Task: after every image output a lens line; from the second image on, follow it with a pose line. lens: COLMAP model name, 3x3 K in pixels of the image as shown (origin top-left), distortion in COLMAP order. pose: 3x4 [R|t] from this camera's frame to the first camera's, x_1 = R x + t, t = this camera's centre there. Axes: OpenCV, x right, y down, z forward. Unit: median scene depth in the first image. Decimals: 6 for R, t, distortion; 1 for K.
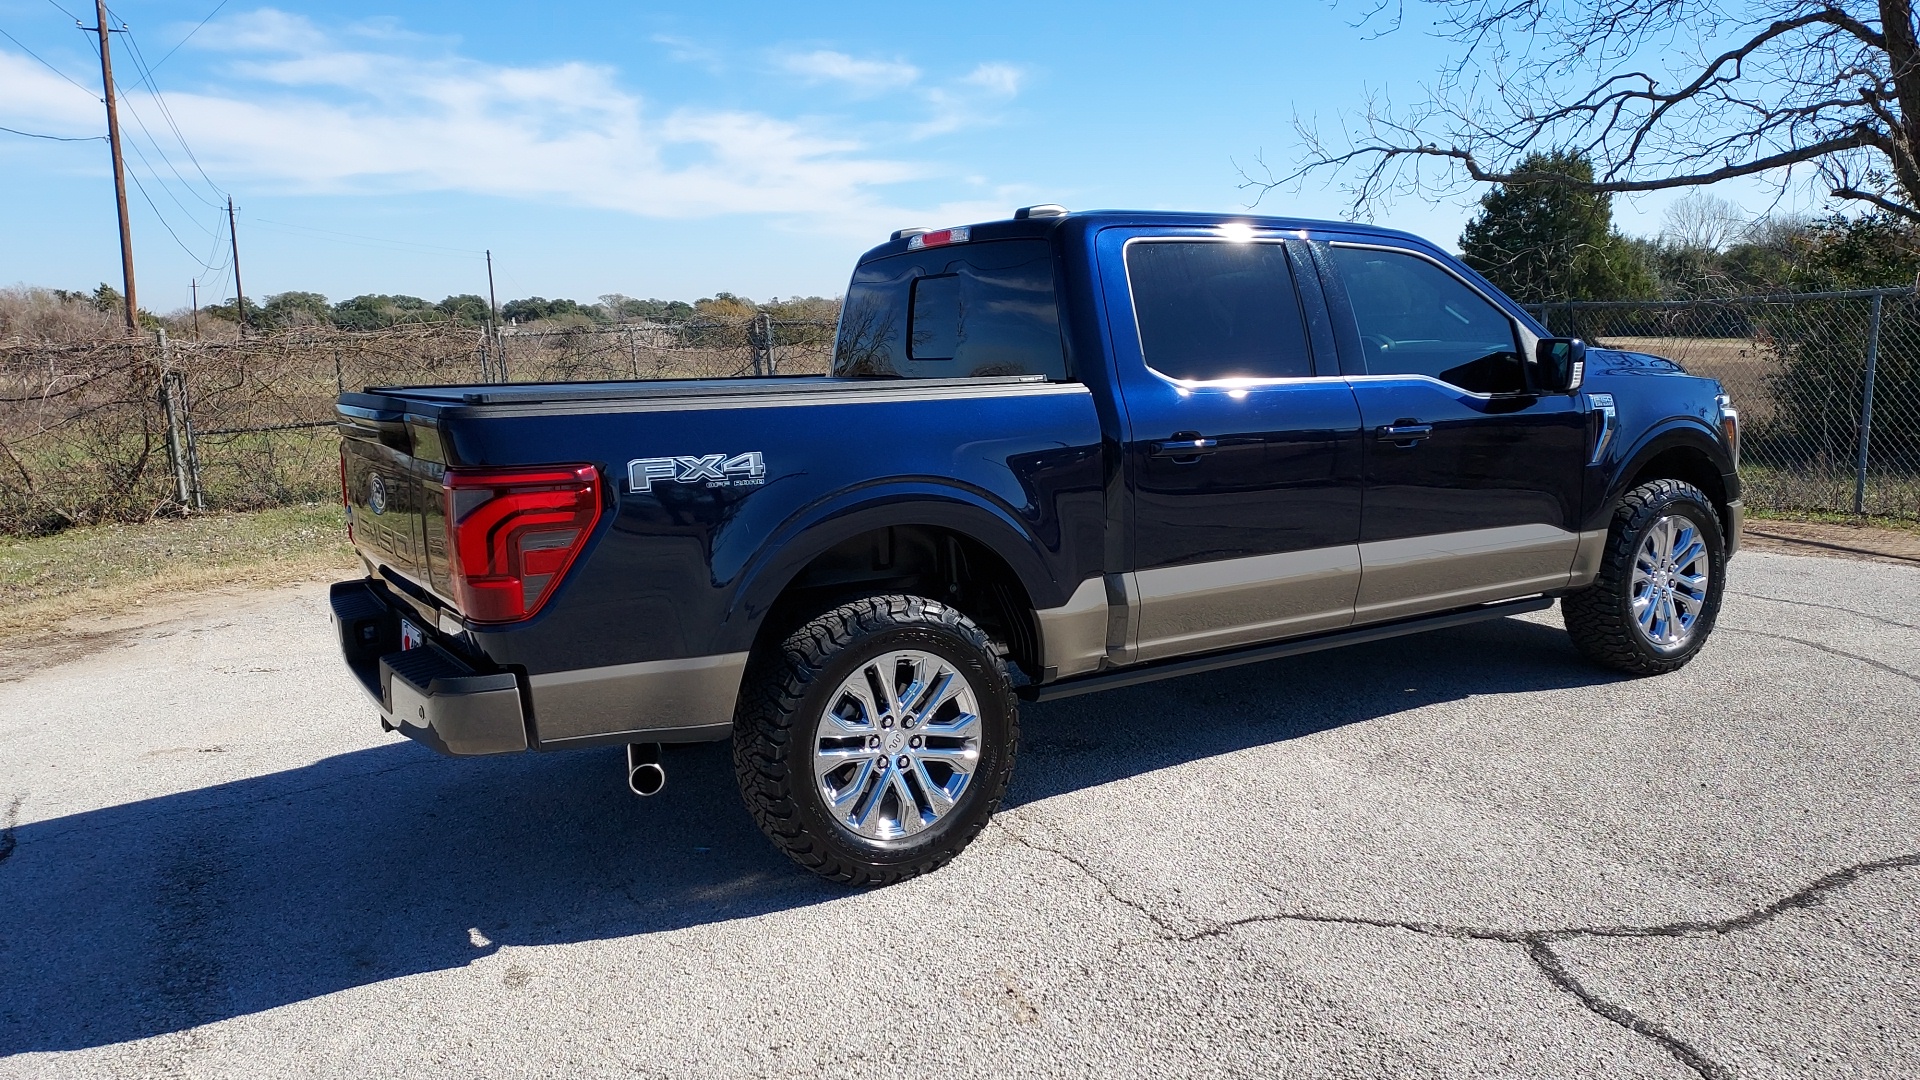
lens RADIAL K [[1402.2, 0, 970.9], [0, 1402.2, 541.0], [0, 0, 1]] dist [0.053473, -0.033915]
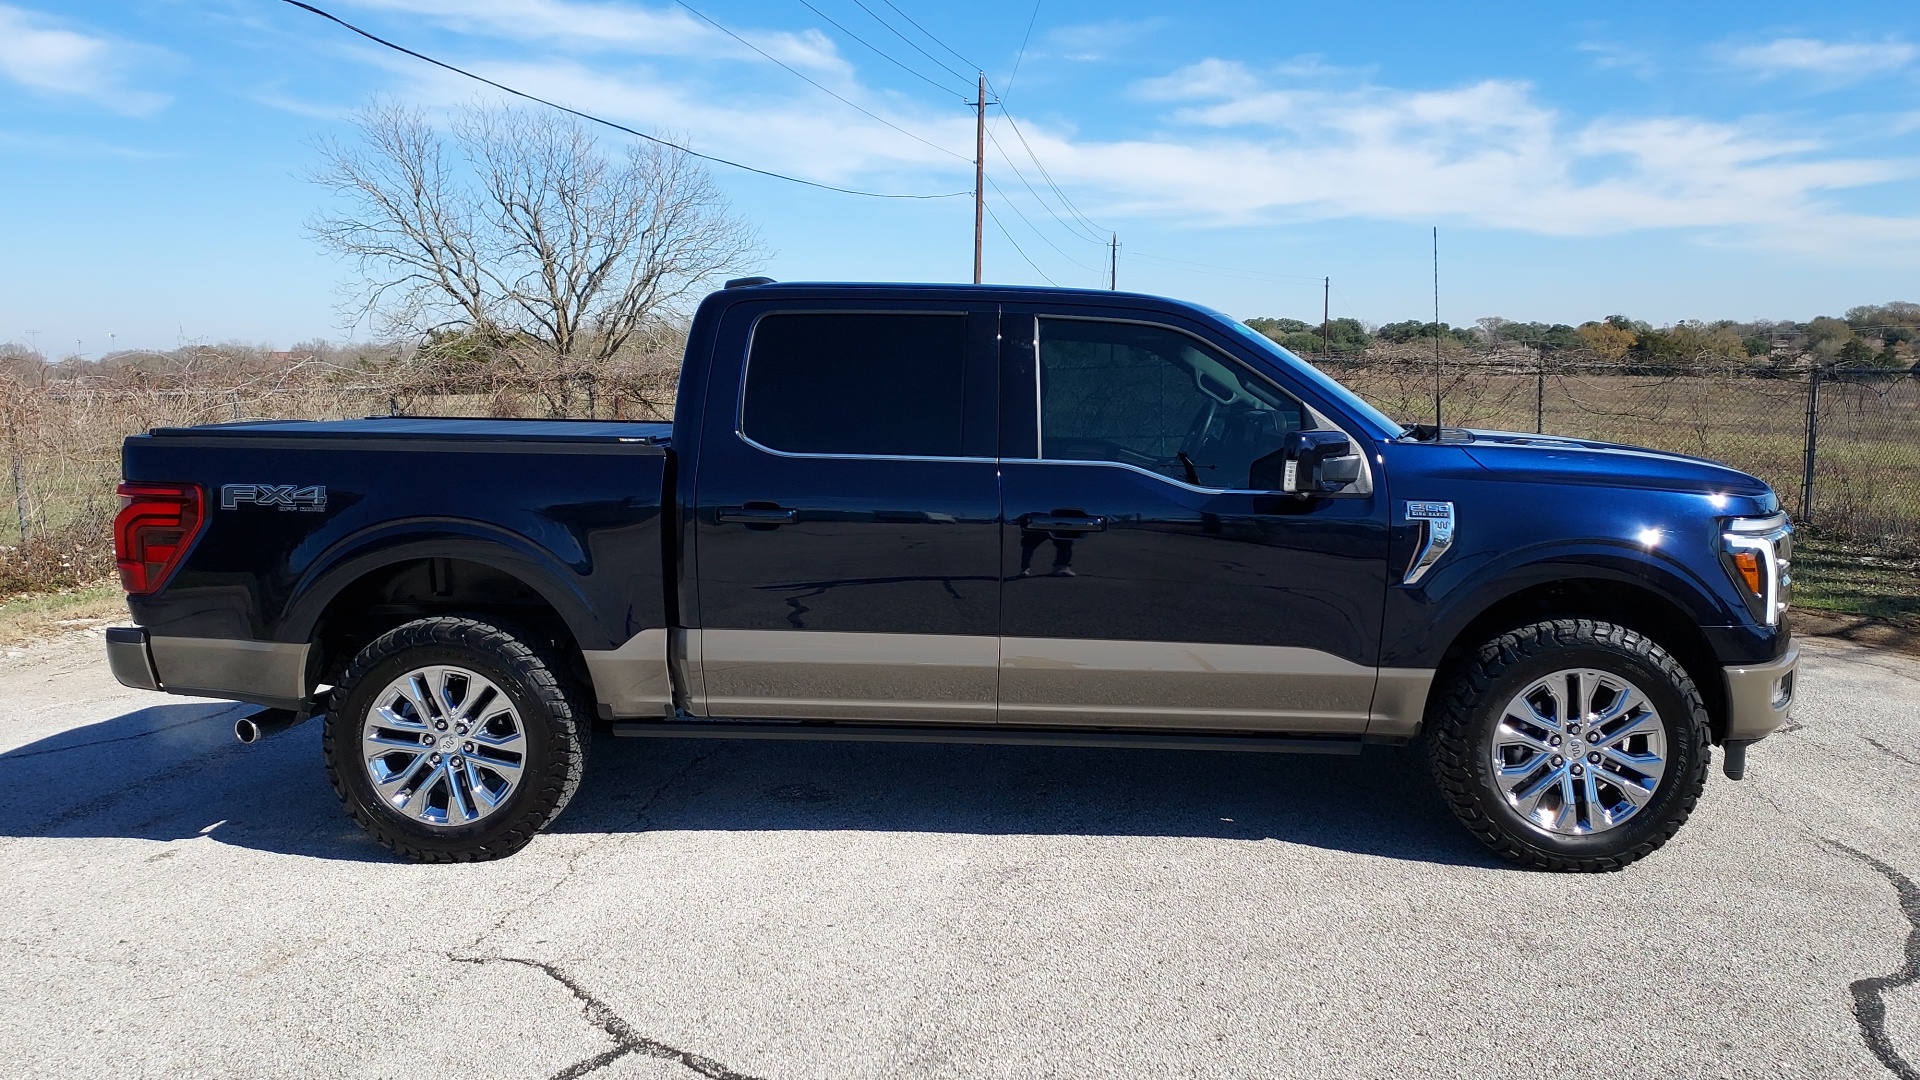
lens RADIAL K [[1402.2, 0, 970.2], [0, 1402.2, 551.5], [0, 0, 1]] dist [0.053473, -0.033915]
pose [[0.818684, 0.103690, -0.564805, 1.031437], [-0.108228, 0.993797, 0.025570, -0.100200], [0.563953, 0.040194, 0.824828, 0.297835]]
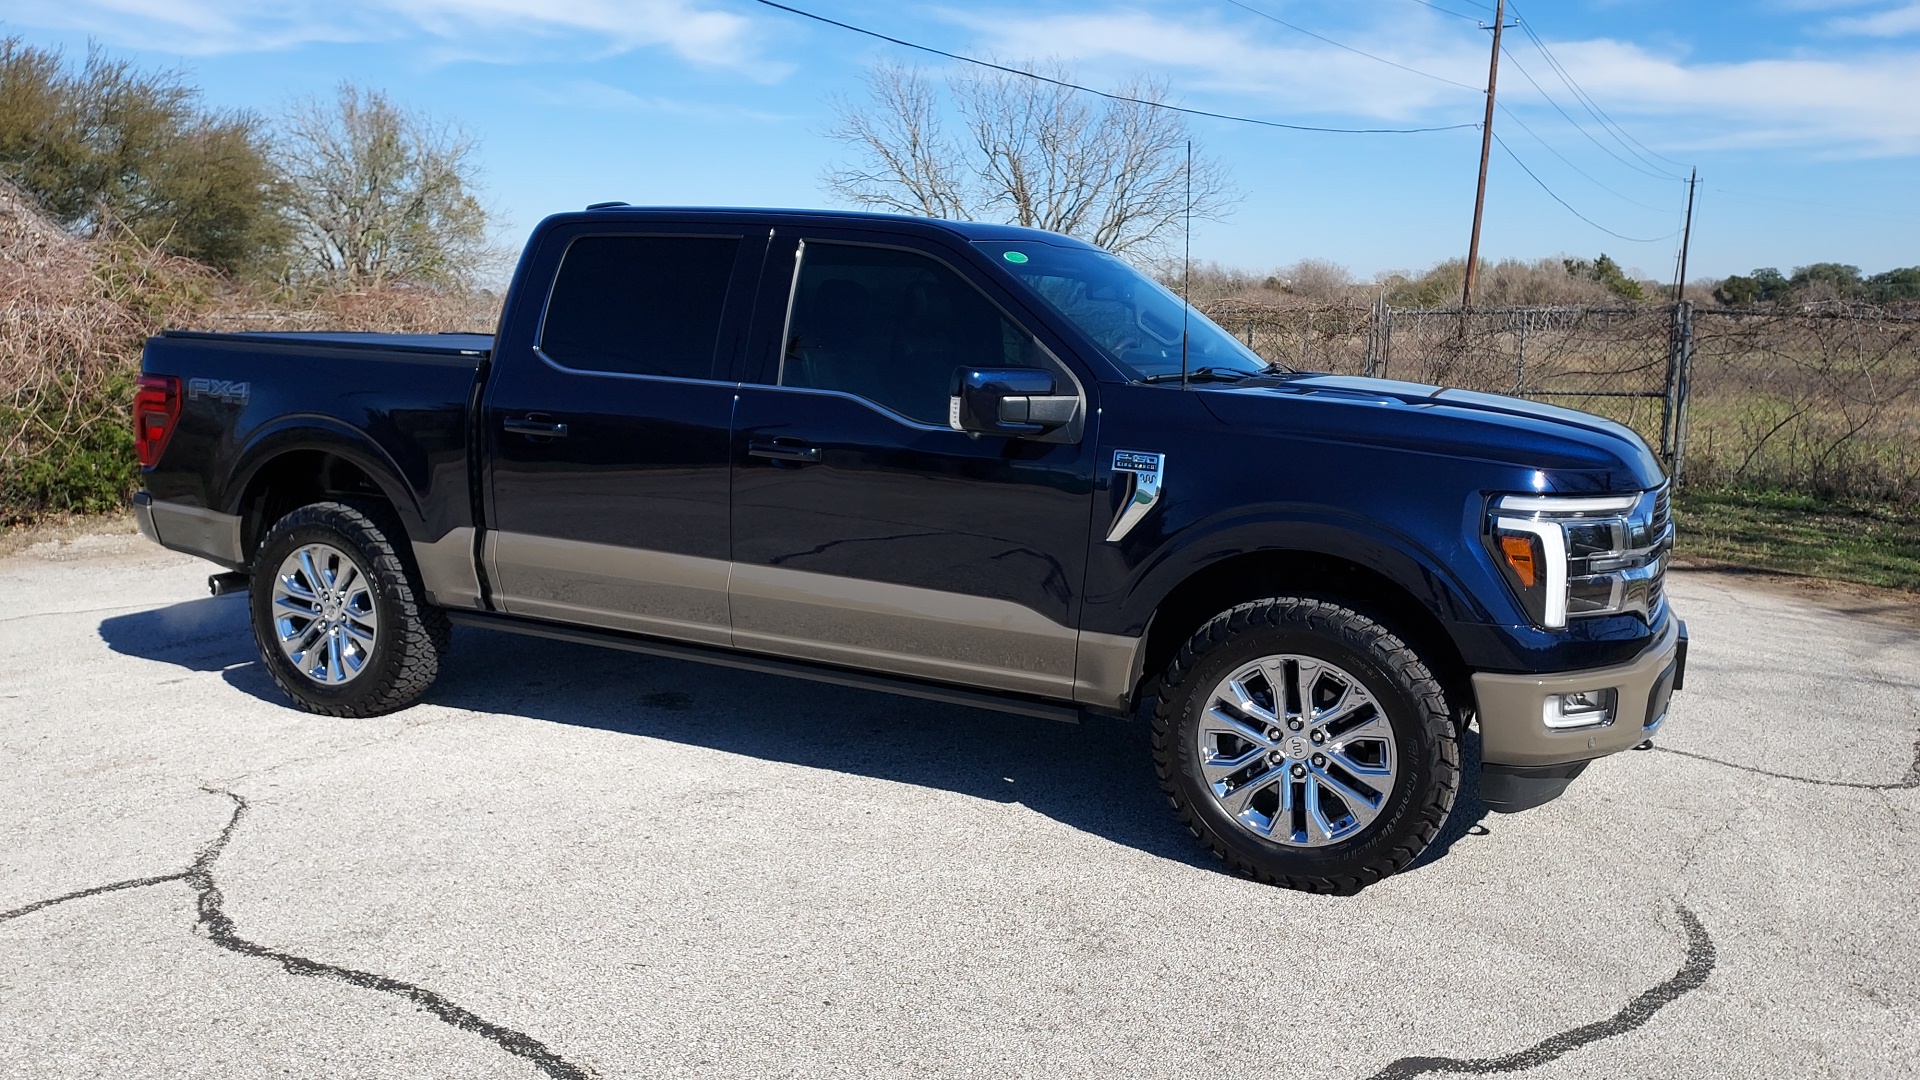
lens RADIAL K [[1402.2, 0, 960.4], [0, 1402.2, 551.8], [0, 0, 1]] dist [0.053473, -0.033915]
pose [[0.540086, 0.183896, -0.821273, 1.490667], [-0.161294, 0.980364, 0.113449, -0.178679], [0.826009, 0.071194, 0.559142, 0.806517]]
